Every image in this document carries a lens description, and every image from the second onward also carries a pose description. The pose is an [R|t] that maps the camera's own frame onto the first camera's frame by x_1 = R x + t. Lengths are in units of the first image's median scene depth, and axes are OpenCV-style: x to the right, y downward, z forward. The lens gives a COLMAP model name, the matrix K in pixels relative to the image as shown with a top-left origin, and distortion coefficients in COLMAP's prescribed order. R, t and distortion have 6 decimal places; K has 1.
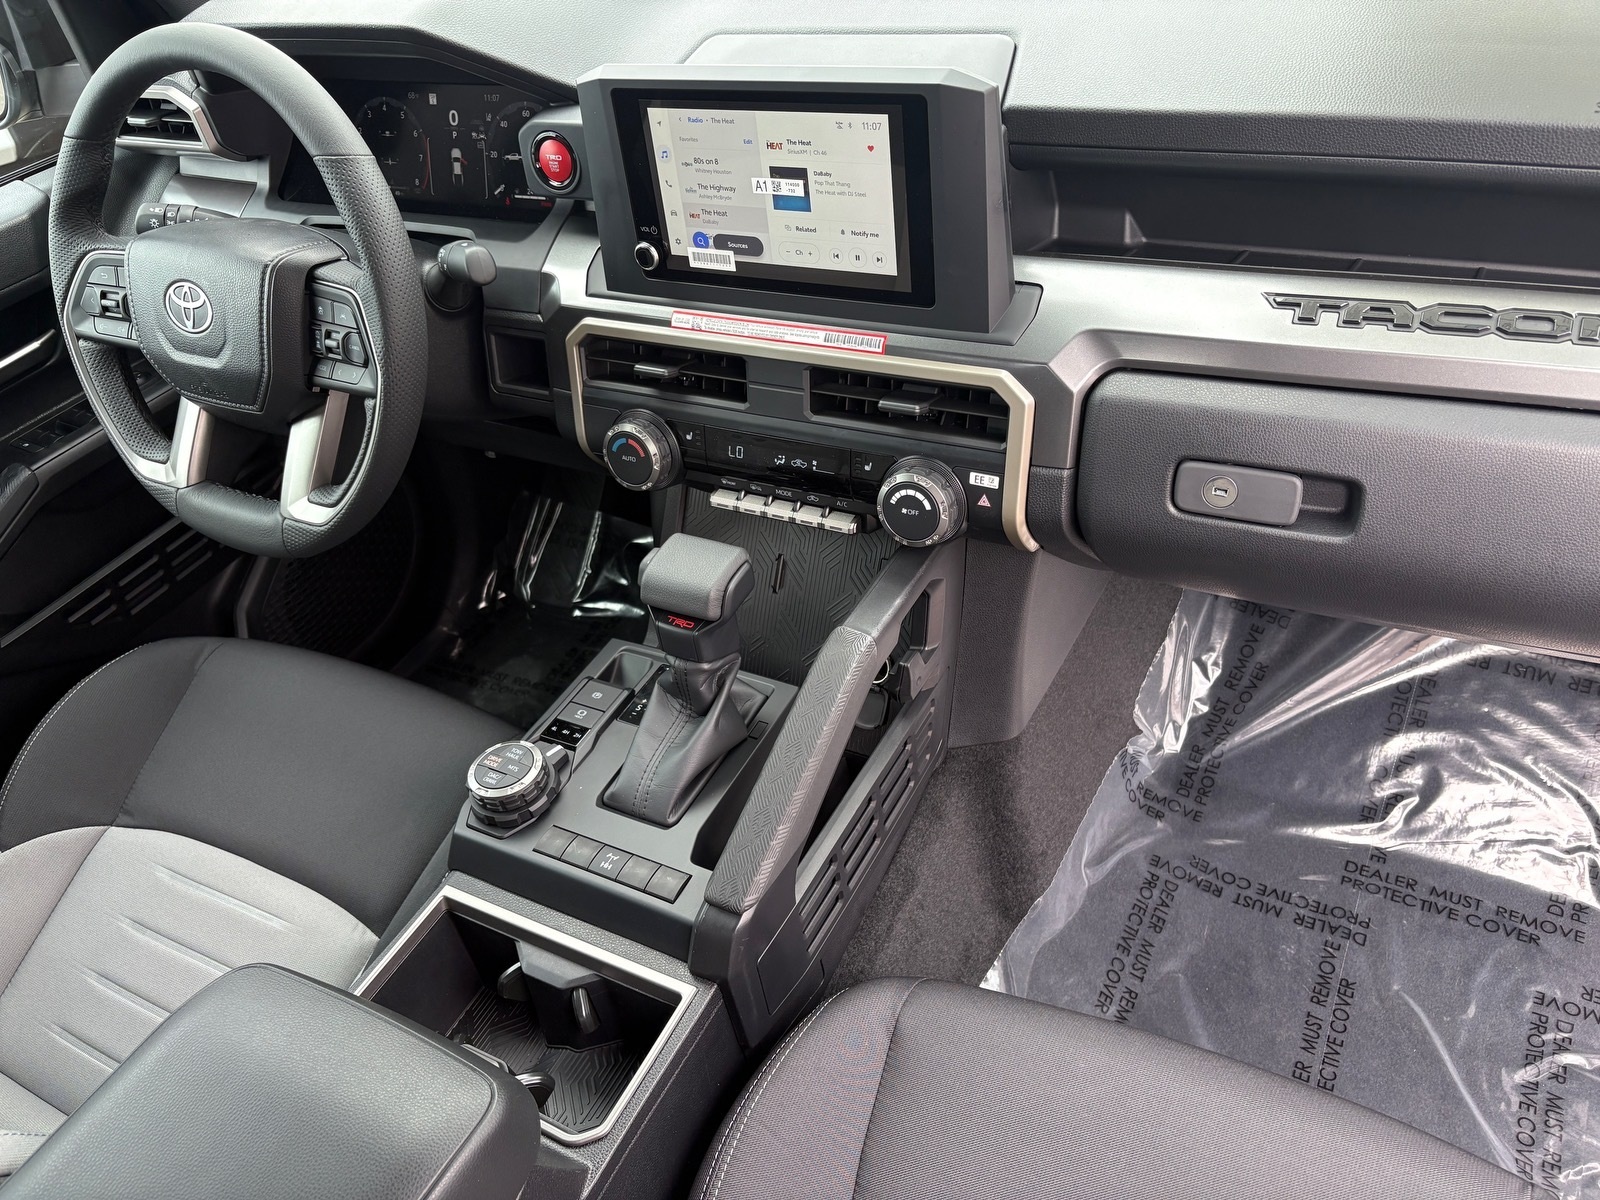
lens RADIAL K [[1227.5, 0, 793.2], [0, 1227.5, 606.5], [0, 0, 1]] dist [0.054680, -0.079592]
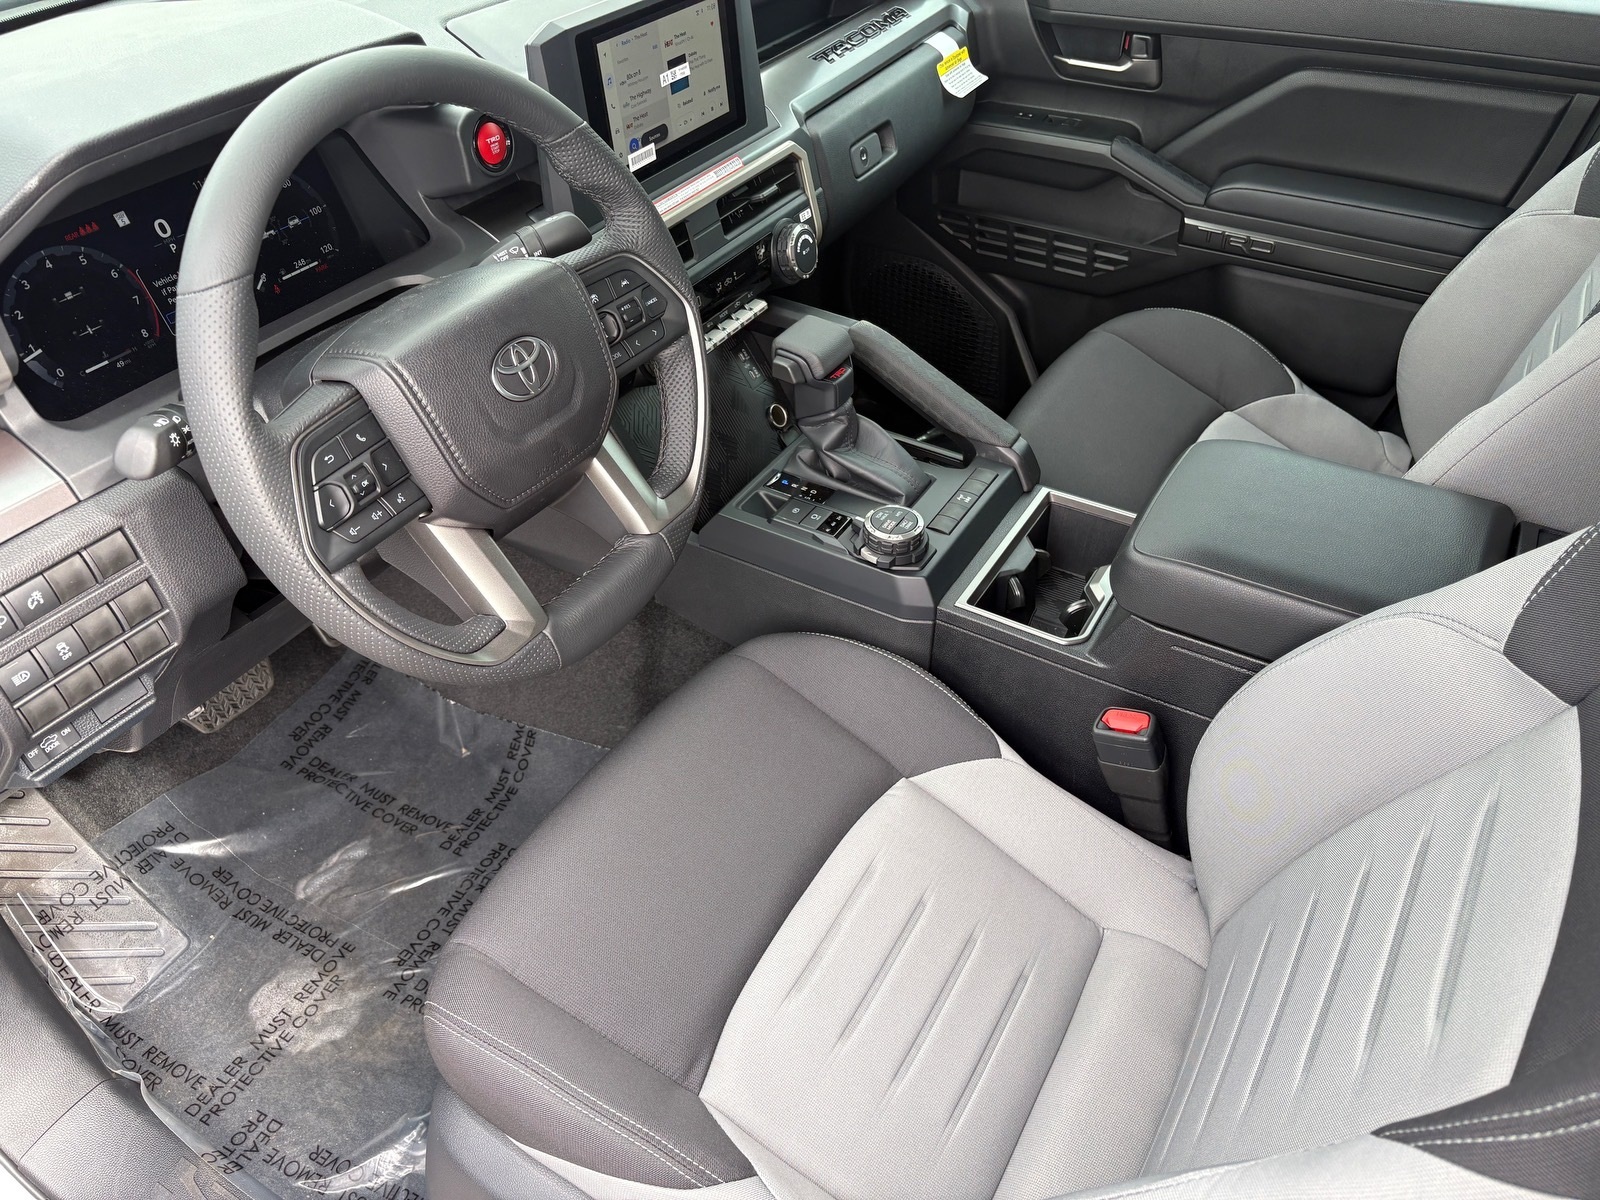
lens RADIAL K [[1195.3, 0, 802.3], [0, 1195.3, 550.1], [0, 0, 1]] dist [0.048309, 0.001670]
pose [[0.040393, -0.492376, 0.869445, -1.304775], [0.643507, 0.678486, 0.354338, -0.337359], [-0.764374, 0.545181, 0.344253, 0.669671]]
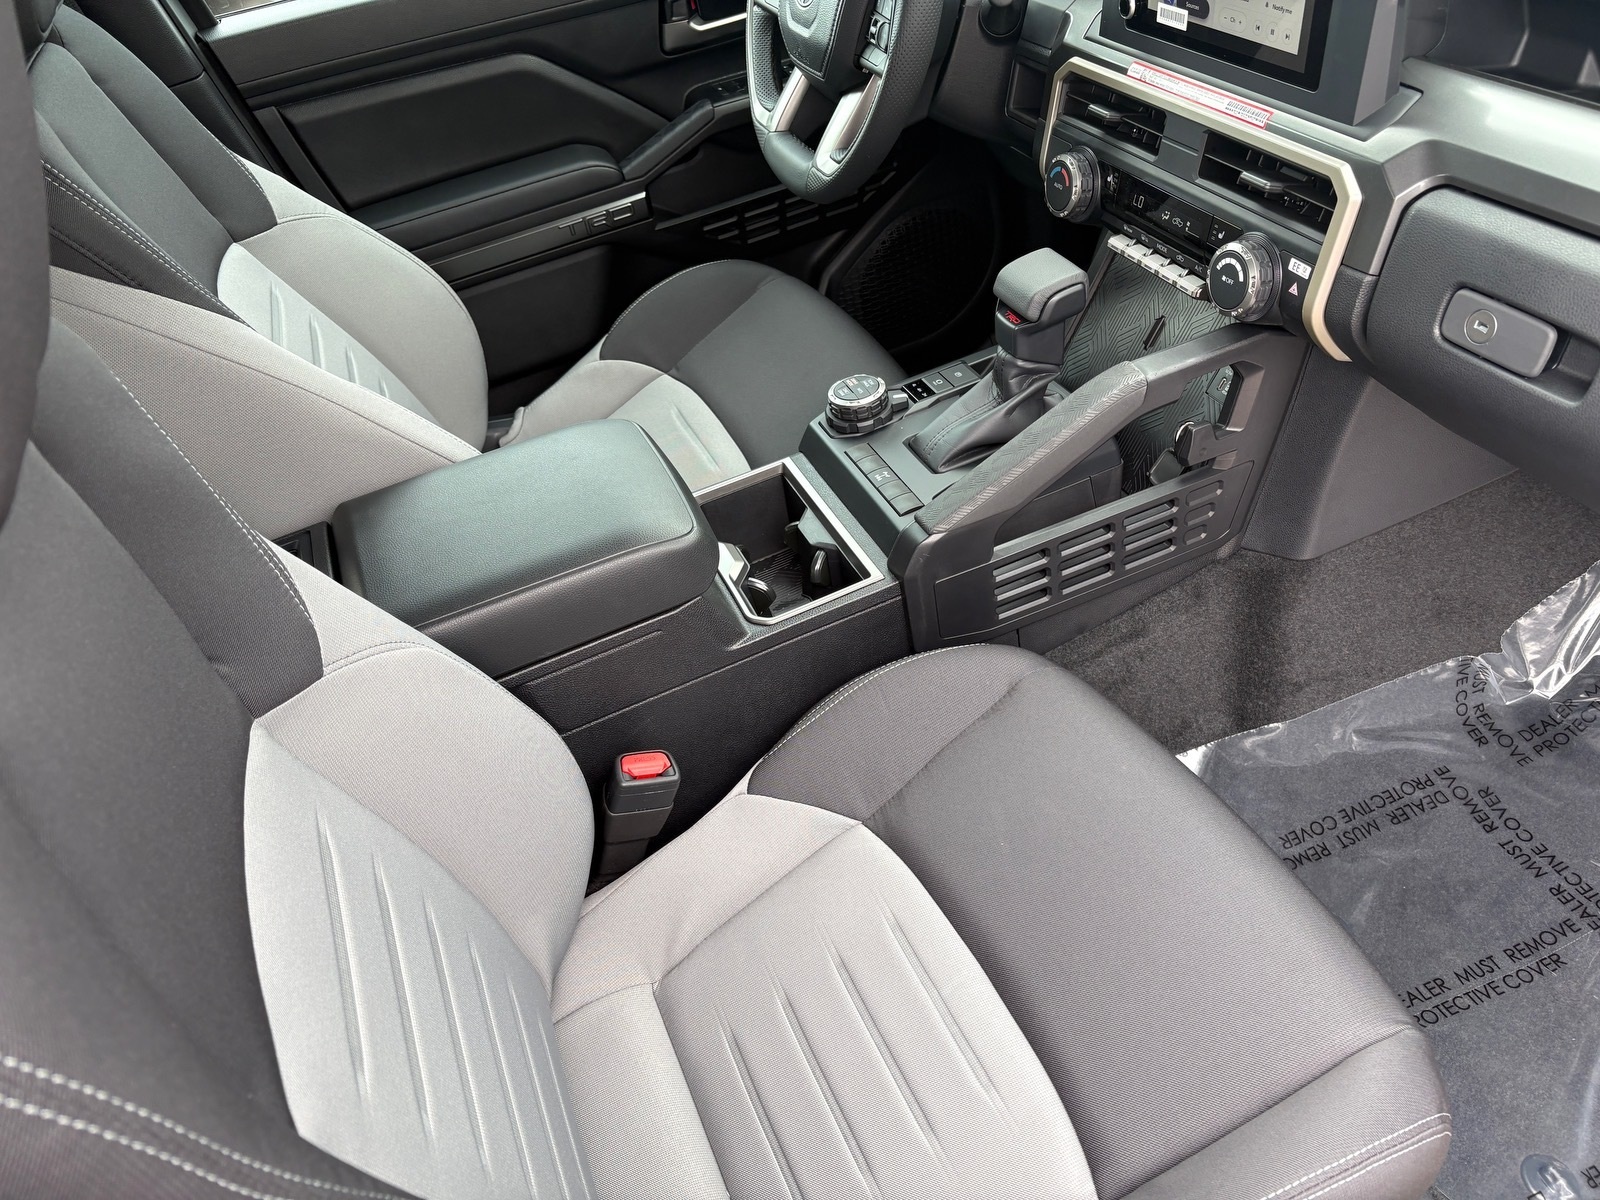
lens RADIAL K [[1227.5, 0, 793.2], [0, 1227.5, 606.5], [0, 0, 1]] dist [0.054680, -0.079592]
pose [[0.769879, 0.417254, -0.482894, 0.430942], [-0.357794, 0.908760, 0.214800, 0.084484], [0.528460, 0.007407, 0.848926, -0.128026]]
